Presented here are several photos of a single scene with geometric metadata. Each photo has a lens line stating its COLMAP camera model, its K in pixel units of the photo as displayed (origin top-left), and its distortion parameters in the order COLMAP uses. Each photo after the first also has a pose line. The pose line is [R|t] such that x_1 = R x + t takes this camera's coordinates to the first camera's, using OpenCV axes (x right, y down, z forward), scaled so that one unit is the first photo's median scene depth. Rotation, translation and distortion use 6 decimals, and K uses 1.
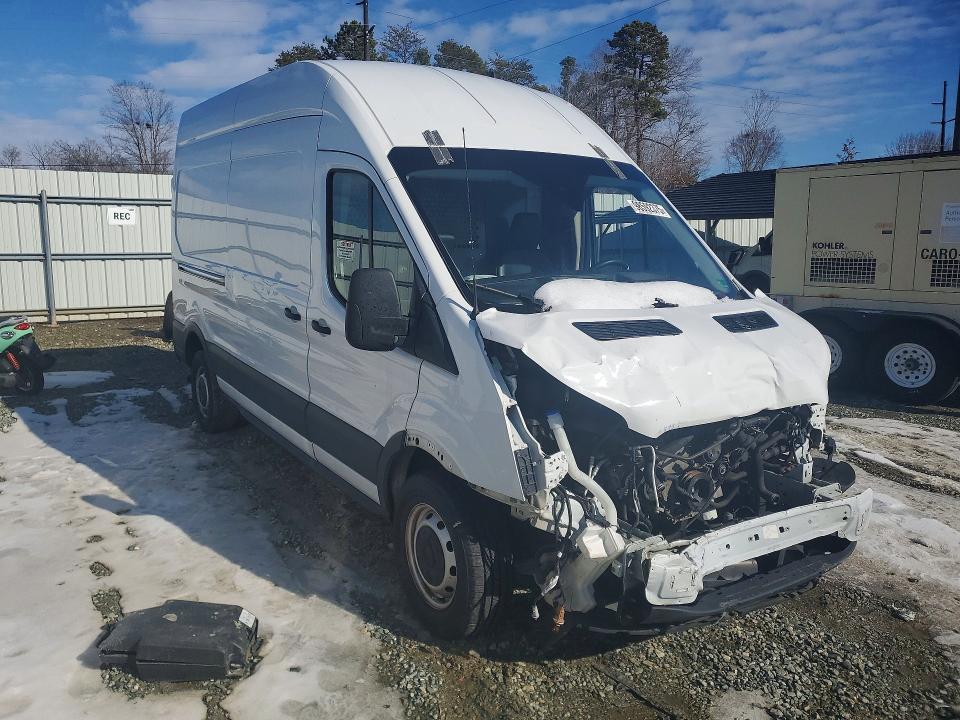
lens RADIAL K [[811.6, 0, 480.3], [0, 811.6, 359.2], [0, 0, 1]] dist [-0.009599, -0.002746]
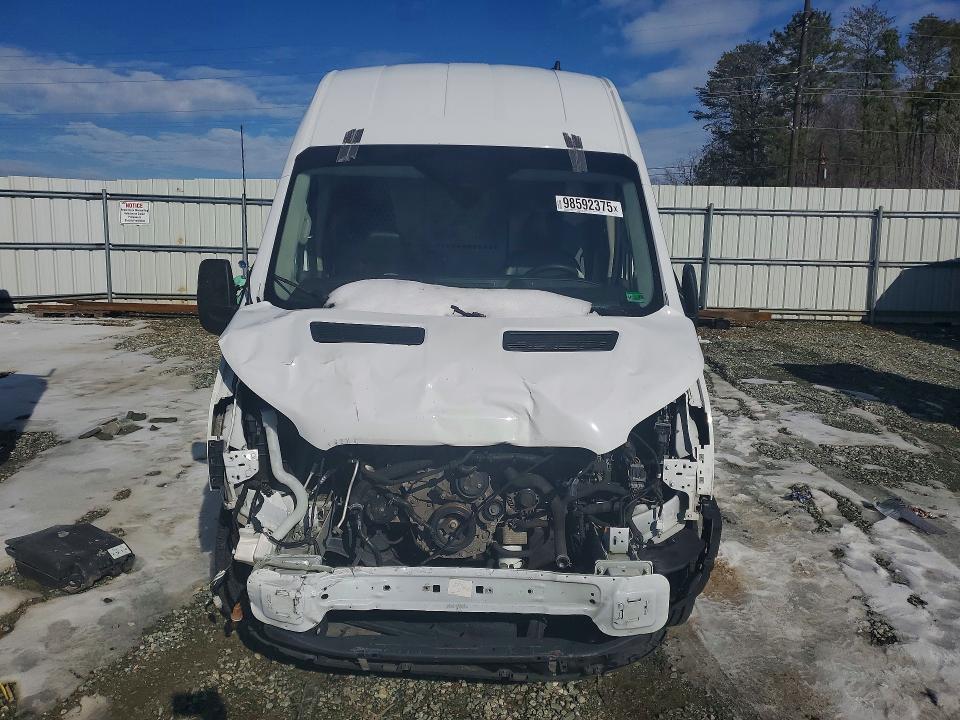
lens RADIAL K [[811.6, 0, 479.9], [0, 811.6, 360.9], [0, 0, 1]] dist [-0.009599, -0.002746]
pose [[0.824654, 0.094587, -0.557673, 0.718570], [-0.096301, 0.995003, 0.026359, -0.037632], [0.557380, 0.031967, 0.829642, 0.274866]]
